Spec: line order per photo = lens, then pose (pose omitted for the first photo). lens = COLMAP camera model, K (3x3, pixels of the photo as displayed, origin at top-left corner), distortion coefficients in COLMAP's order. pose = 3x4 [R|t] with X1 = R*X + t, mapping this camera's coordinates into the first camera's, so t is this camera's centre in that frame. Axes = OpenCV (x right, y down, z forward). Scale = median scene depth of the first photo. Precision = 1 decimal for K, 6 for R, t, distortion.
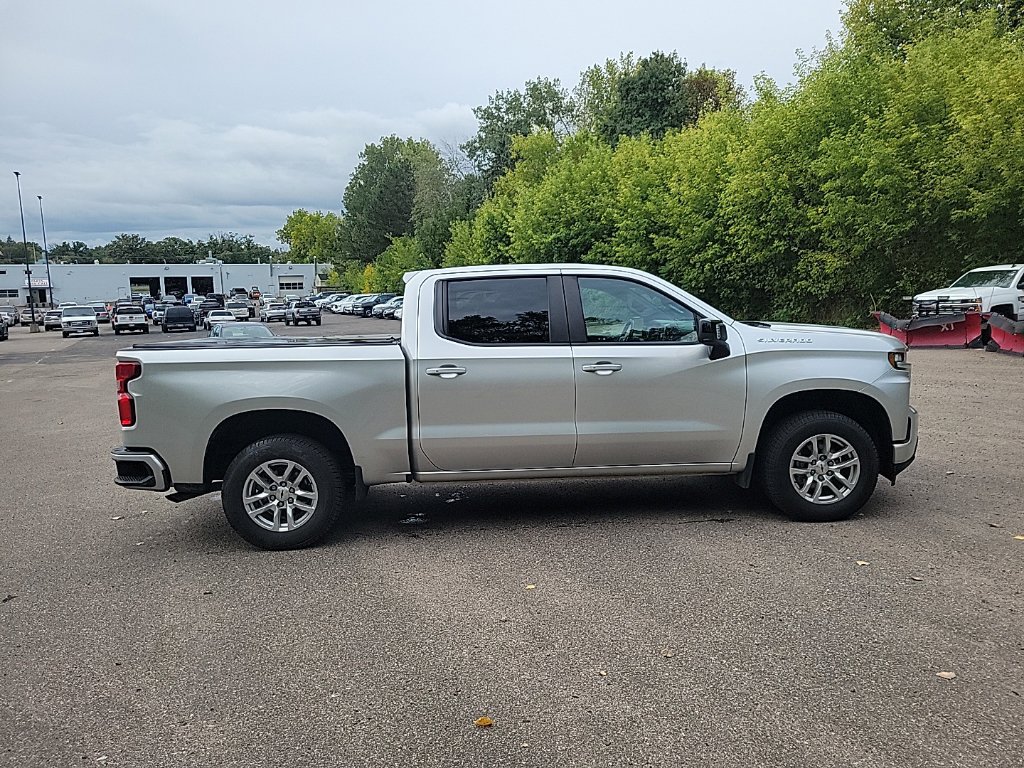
lens RADIAL K [[763.3, 0, 516.1], [0, 763.3, 383.6], [0, 0, 1]] dist [0.045584, -0.014225]
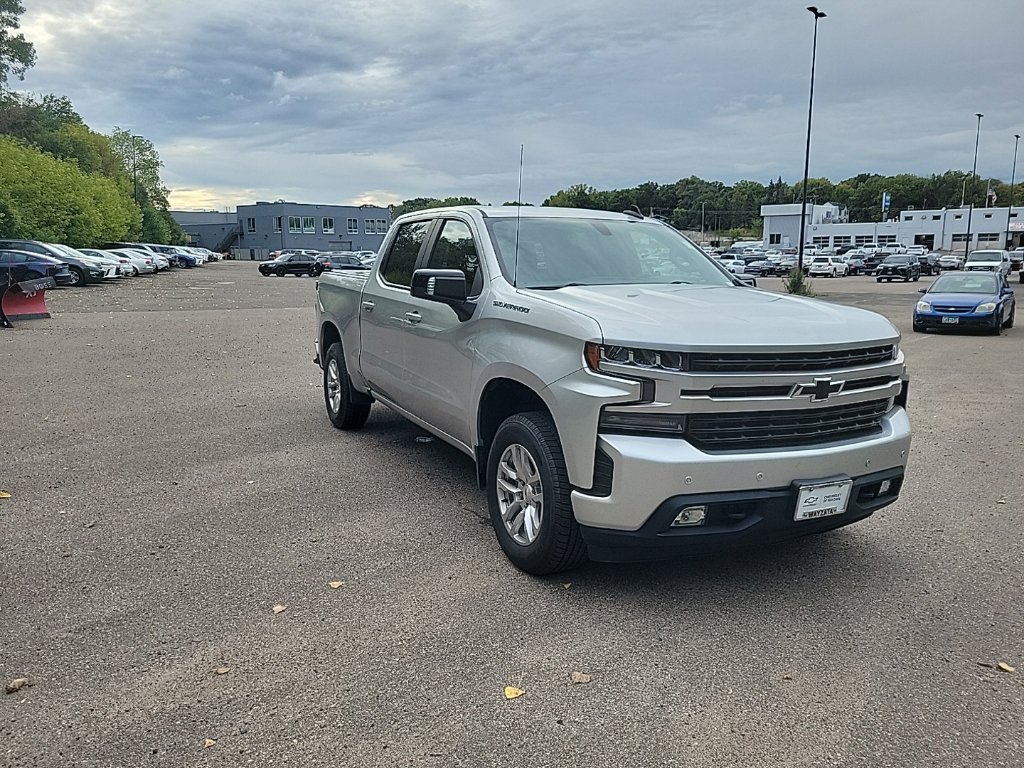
lens RADIAL K [[769.6, 0, 514.1], [0, 769.6, 383.2], [0, 0, 1]] dist [0.059593, -0.041338]
pose [[0.403154, 0.179729, -0.897310, 0.241437], [-0.118086, 0.982544, 0.143747, -0.021353], [0.907482, 0.048008, 0.417340, 0.165316]]
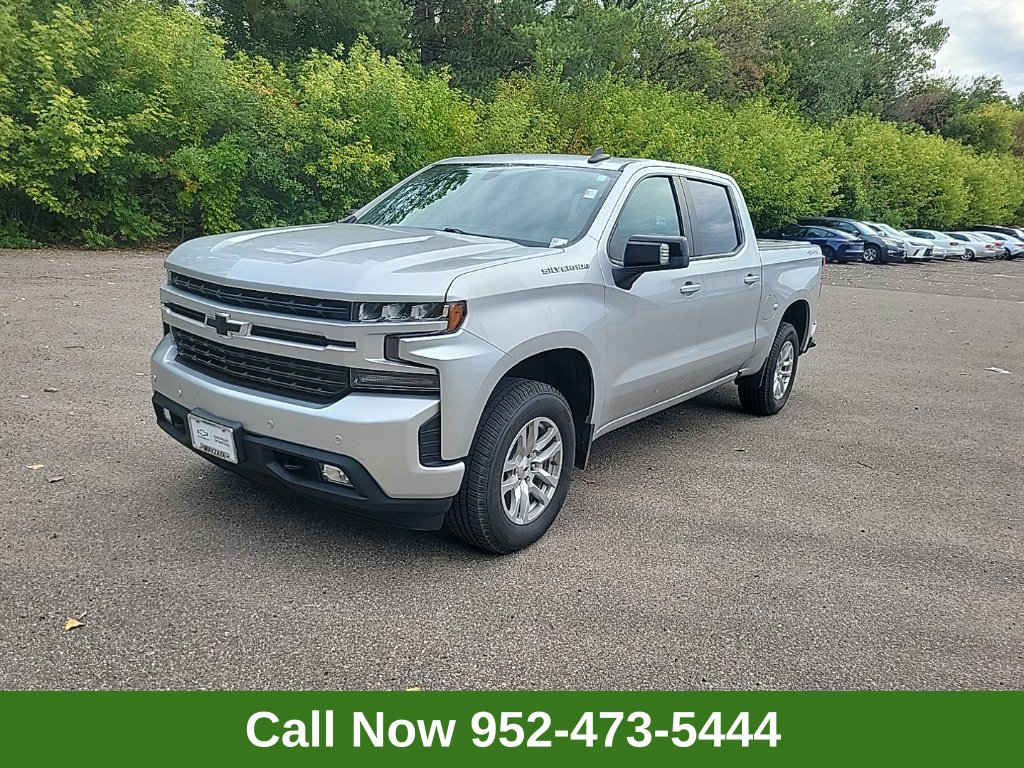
lens RADIAL K [[769.6, 0, 514.1], [0, 769.6, 383.2], [0, 0, 1]] dist [0.059593, -0.041338]
pose [[-0.623135, 0.164249, -0.764673, 0.209175], [-0.119634, 0.946177, 0.300726, -0.044702], [0.772911, 0.278873, -0.569946, 0.405366]]
